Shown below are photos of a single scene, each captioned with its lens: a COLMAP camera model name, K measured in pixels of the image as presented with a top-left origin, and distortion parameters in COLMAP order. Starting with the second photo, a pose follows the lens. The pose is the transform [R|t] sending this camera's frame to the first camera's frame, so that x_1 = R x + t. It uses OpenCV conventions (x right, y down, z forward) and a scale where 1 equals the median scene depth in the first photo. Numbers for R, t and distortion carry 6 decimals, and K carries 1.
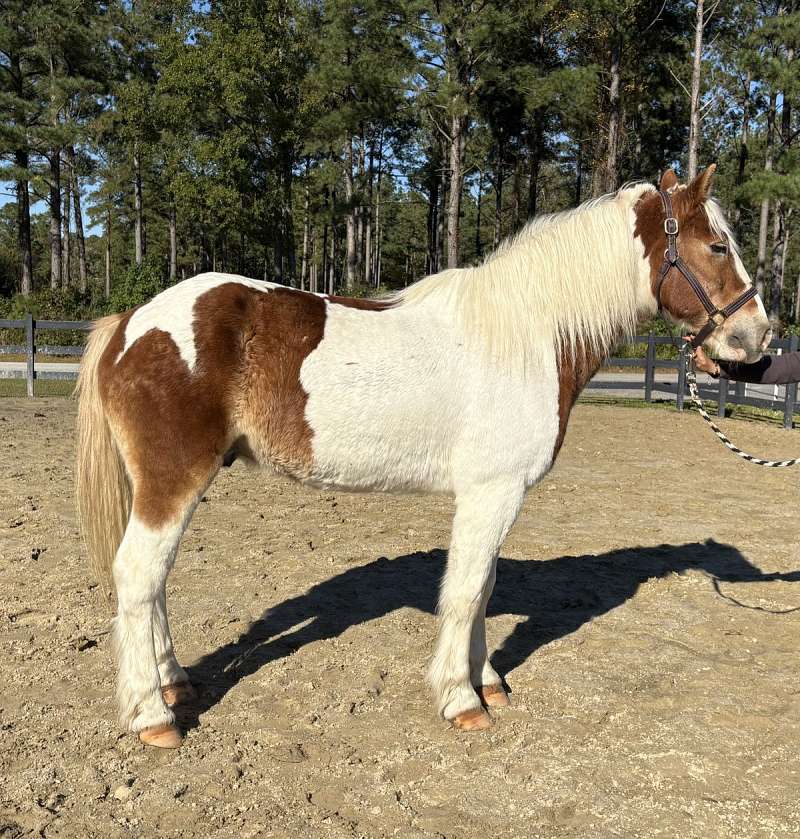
lens RADIAL K [[805.6, 0, 400.0], [0, 805.6, 419.5], [0, 0, 1]] dist [0.072905, -0.150245]
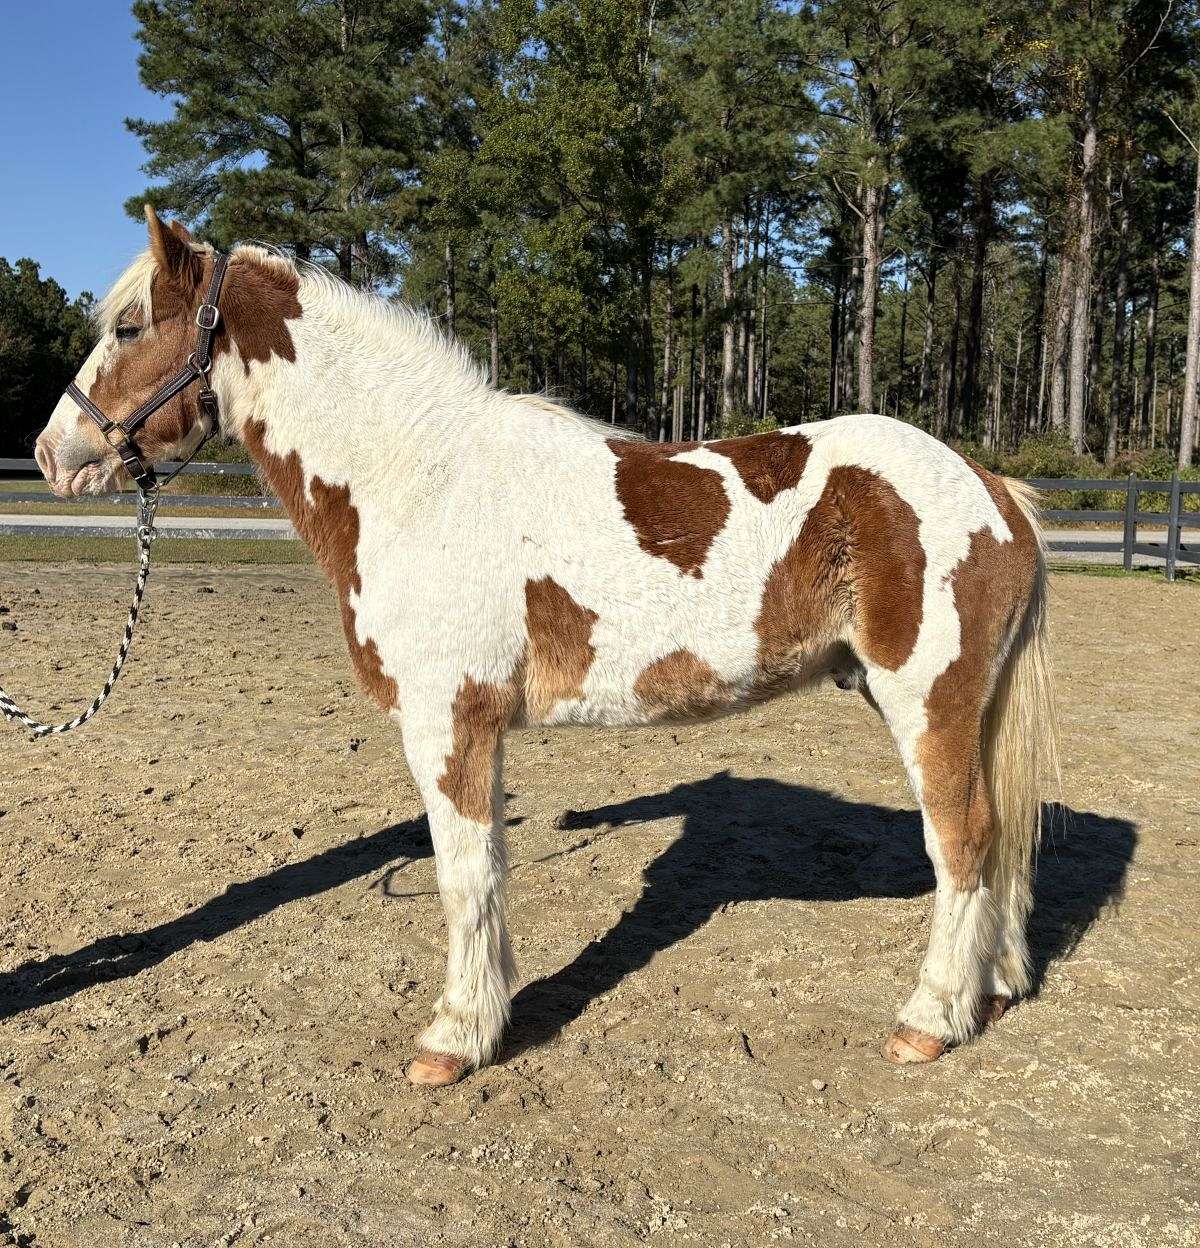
lens RADIAL K [[1198.3, 0, 600.0], [0, 1198.3, 624.0], [0, 0, 1]] dist [0.072905, -0.150245]
pose [[0.986204, 0.010343, -0.165209, 0.009042], [-0.007351, 0.999798, 0.018710, 0.008667], [0.165369, -0.017237, 0.986081, -0.132008]]
